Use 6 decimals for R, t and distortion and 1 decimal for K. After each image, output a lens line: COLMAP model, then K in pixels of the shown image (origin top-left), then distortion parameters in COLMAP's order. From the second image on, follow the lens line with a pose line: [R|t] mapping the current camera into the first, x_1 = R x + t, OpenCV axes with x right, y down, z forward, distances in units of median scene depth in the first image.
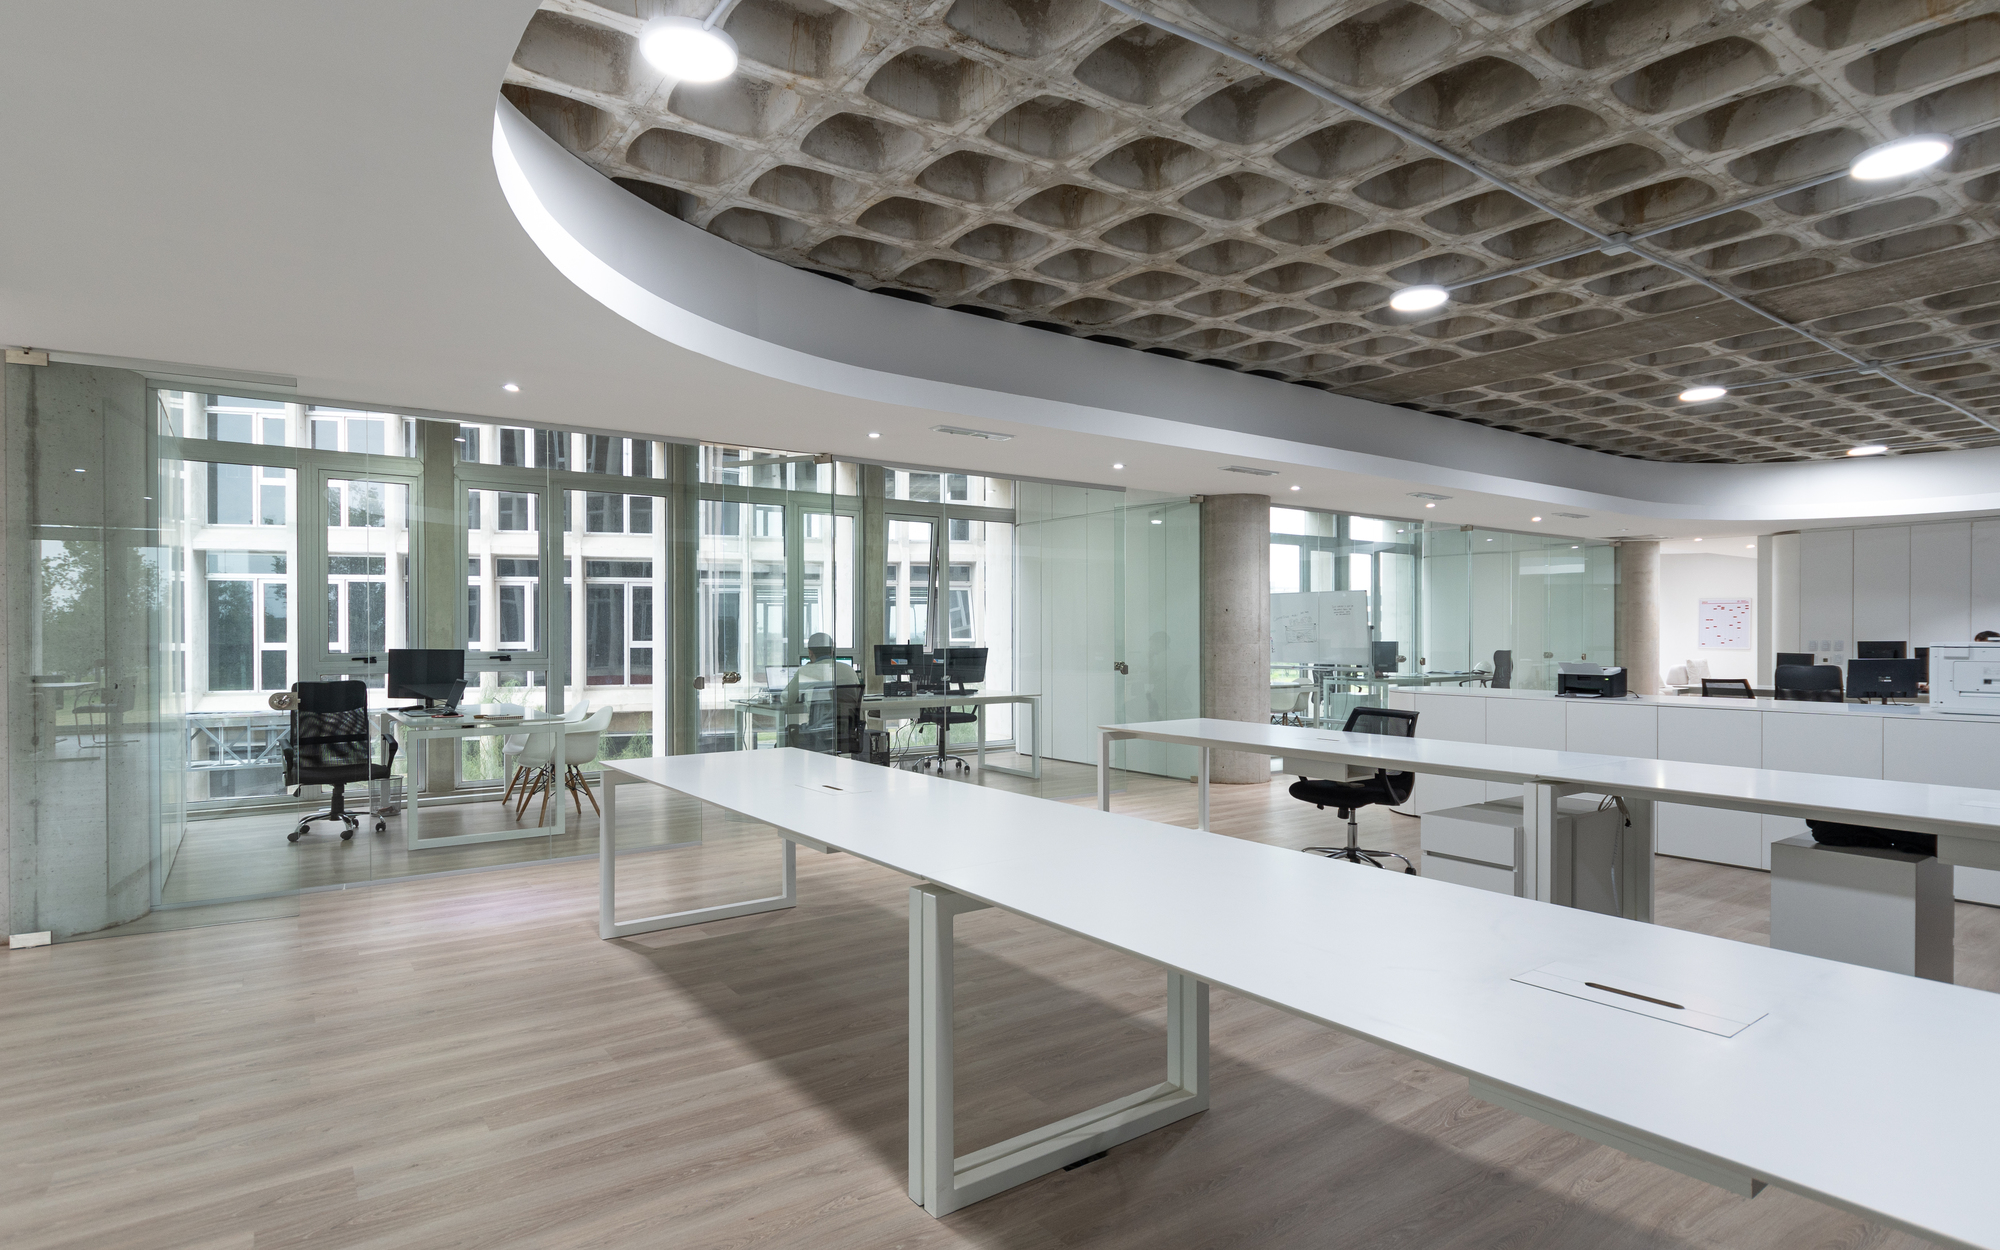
lens RADIAL K [[1010.4, 0, 1000.0], [0, 1010.4, 625.0], [0, 0, 1]] dist [0.002768, -0.008078]
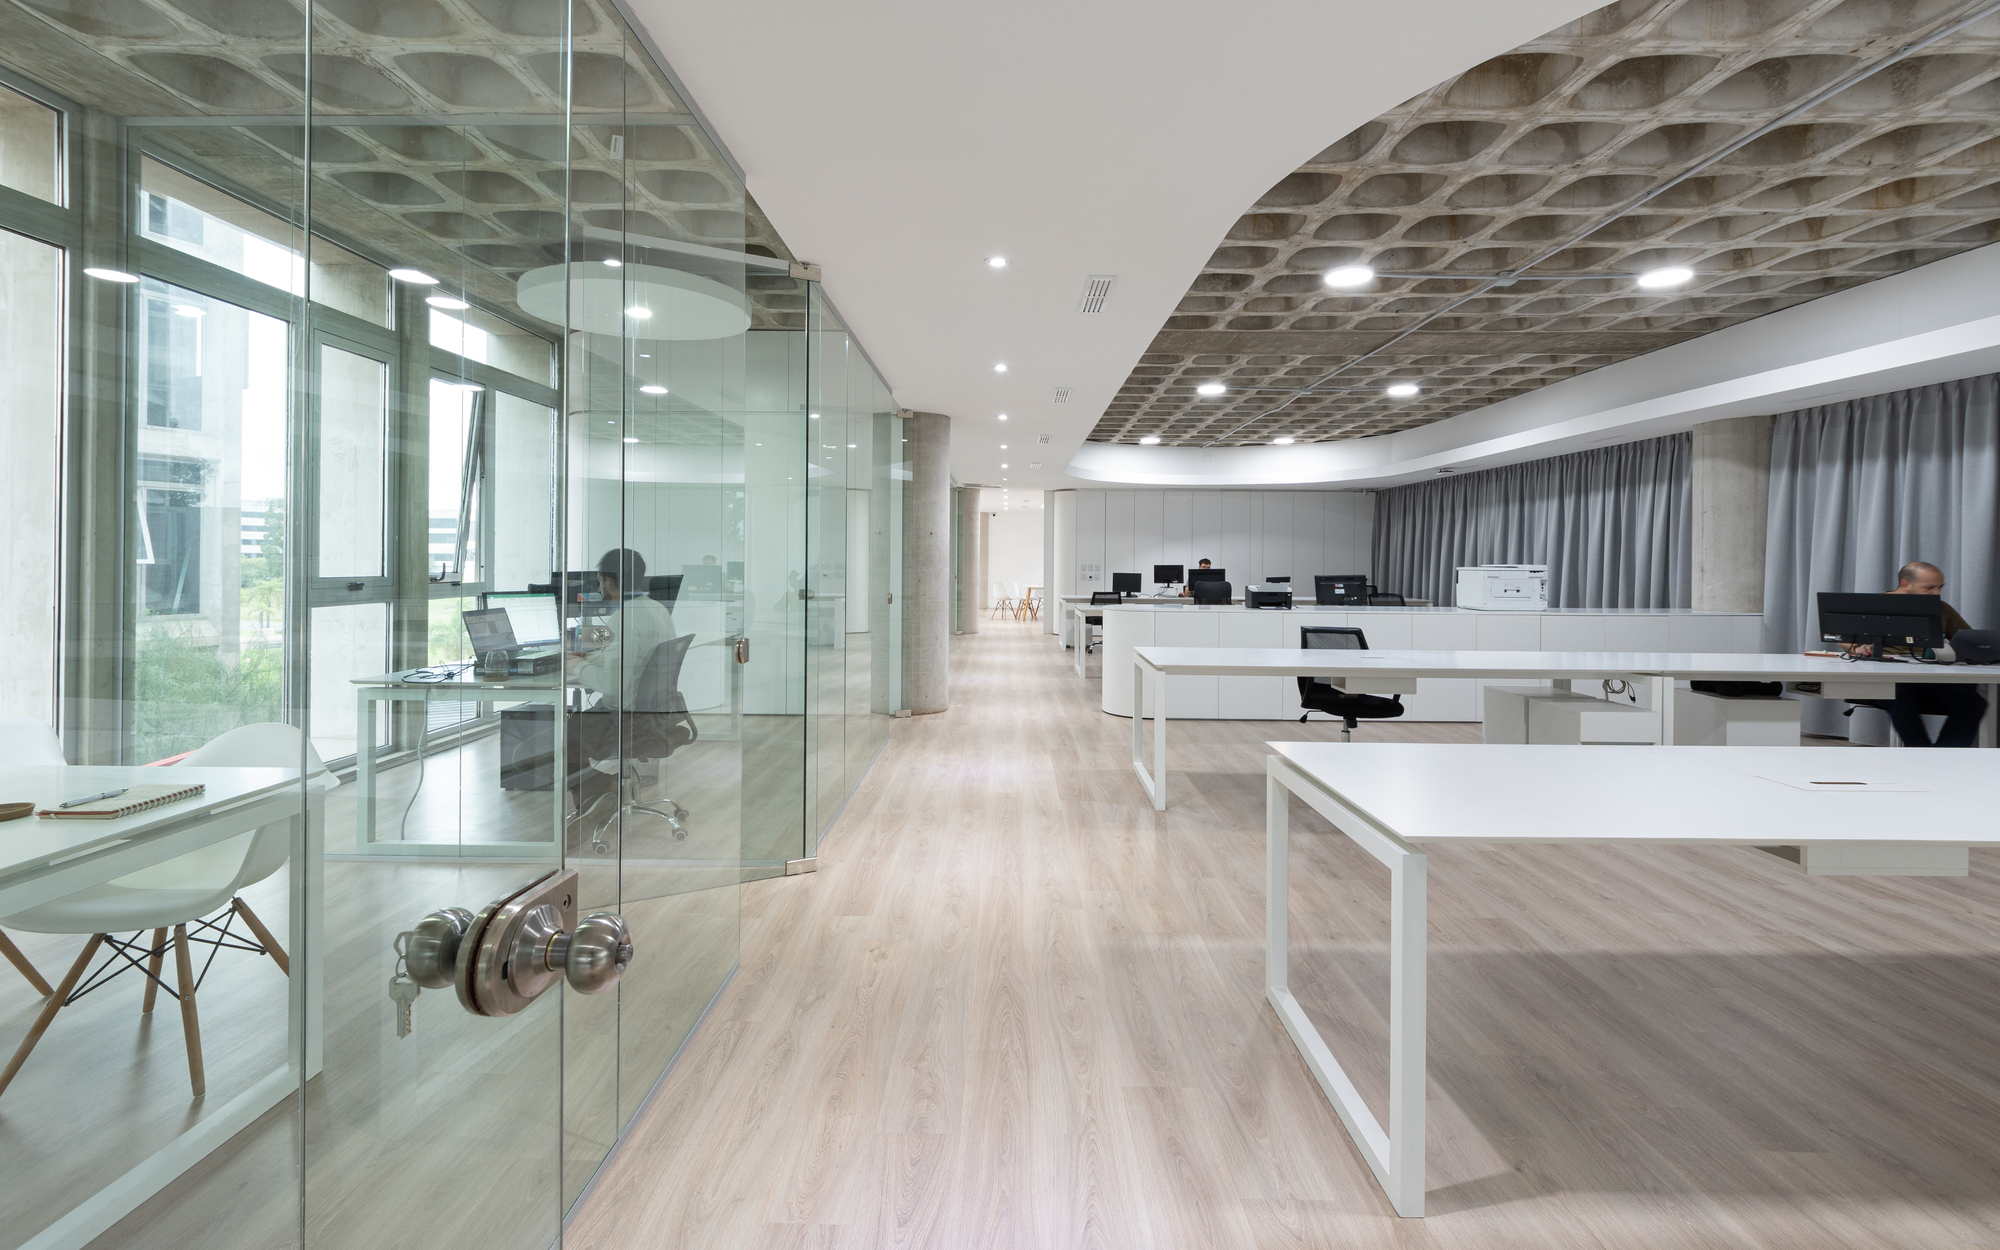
lens RADIAL K [[877.5, 0, 994.7], [0, 877.5, 557.9], [0, 0, 1]] dist [-0.001693, -0.000242]
pose [[0.603479, 0.005880, 0.797358, -0.622375], [-0.015193, 0.999876, 0.004125, 0.006343], [-0.797234, -0.014604, 0.603493, 0.682865]]
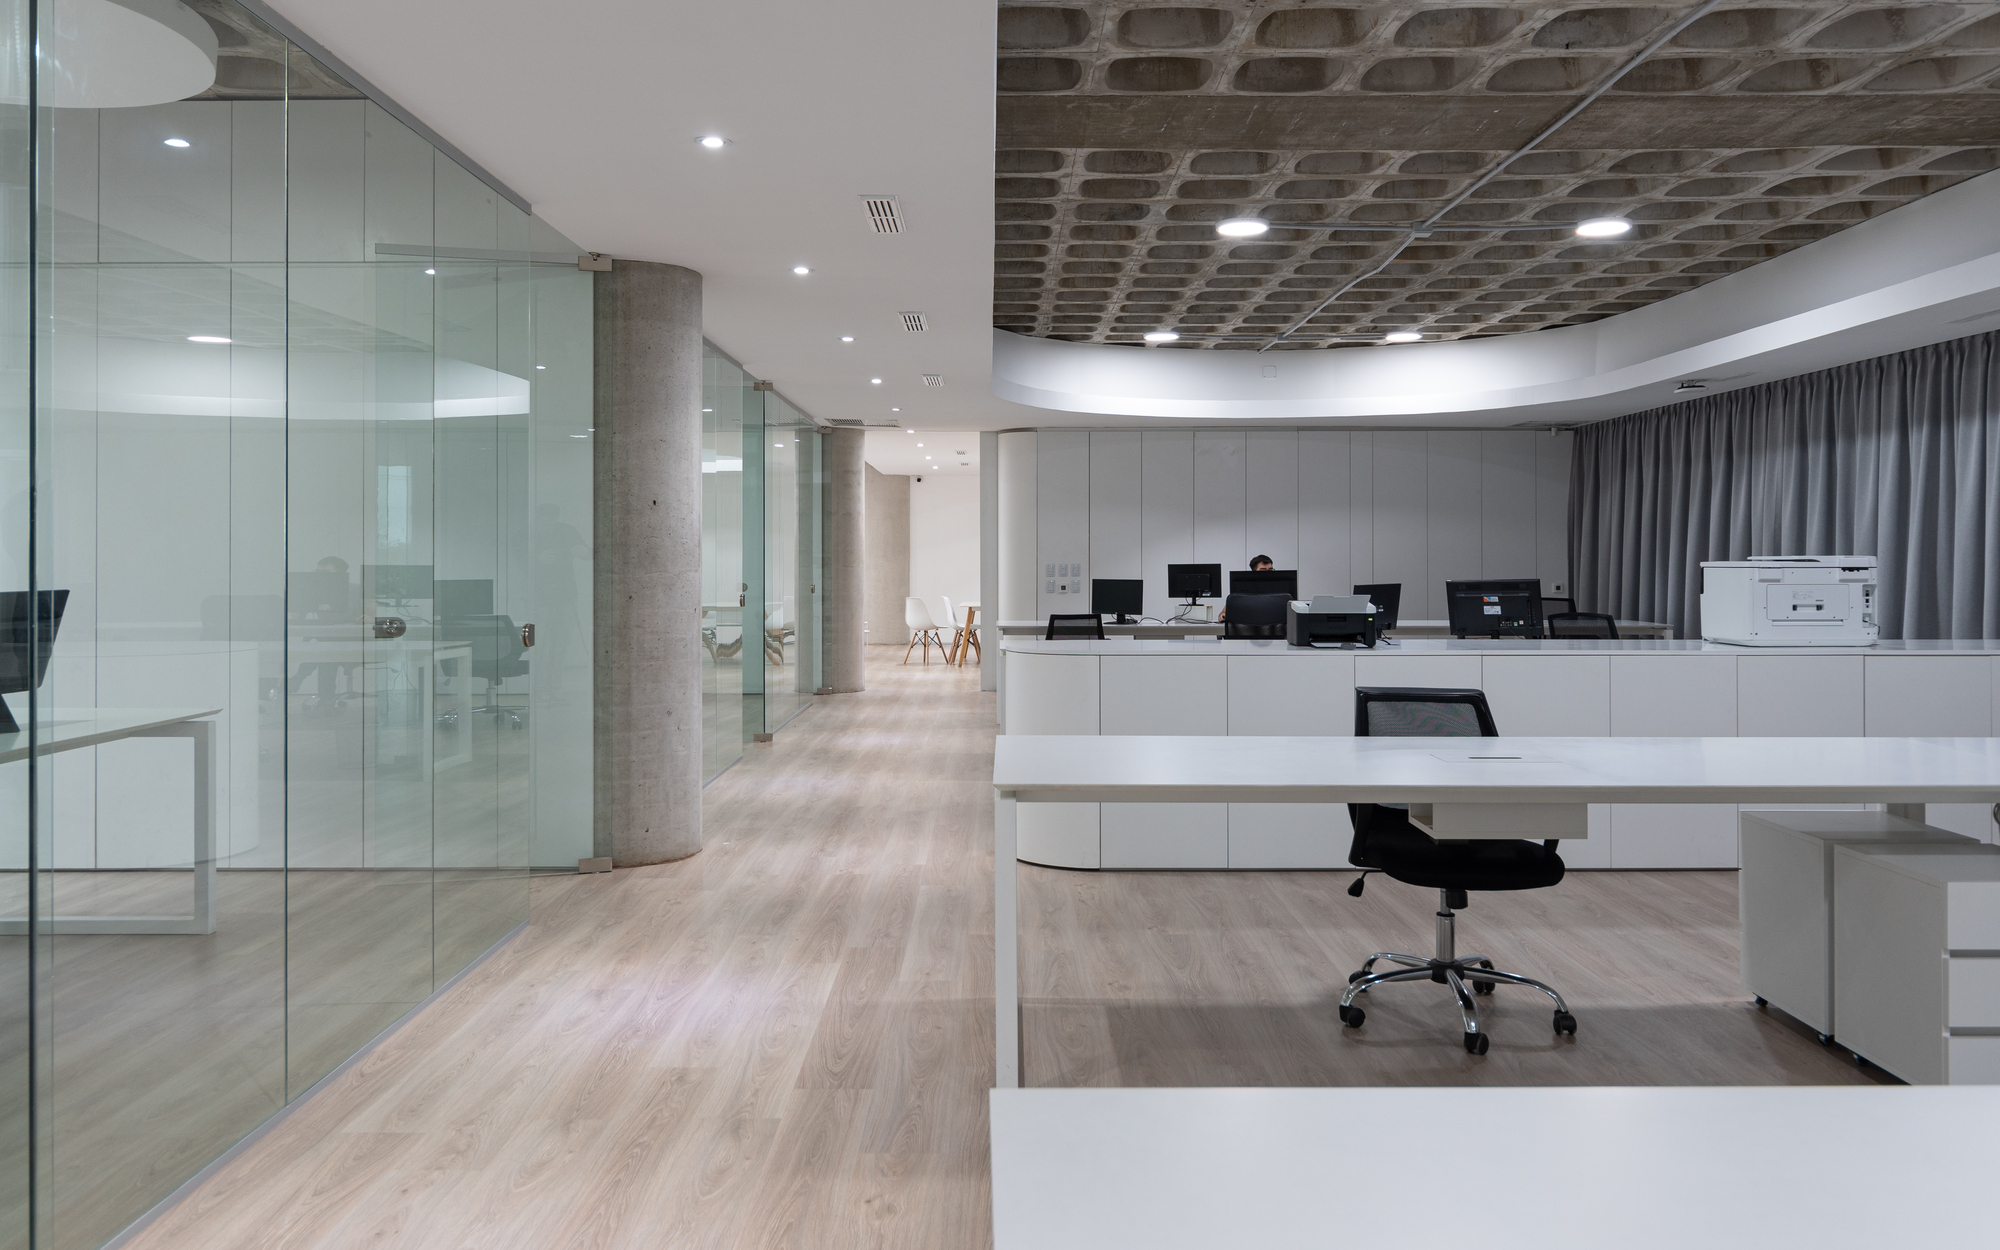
lens RADIAL K [[1464.8, 0, 997.9], [0, 1464.8, 545.5], [0, 0, 1]] dist [-0.005632, 0.011345]
pose [[0.589555, 0.007461, 0.807694, -0.371754], [-0.007257, 0.999966, -0.003940, 0.011173], [-0.807695, -0.003539, 0.589589, 0.698388]]
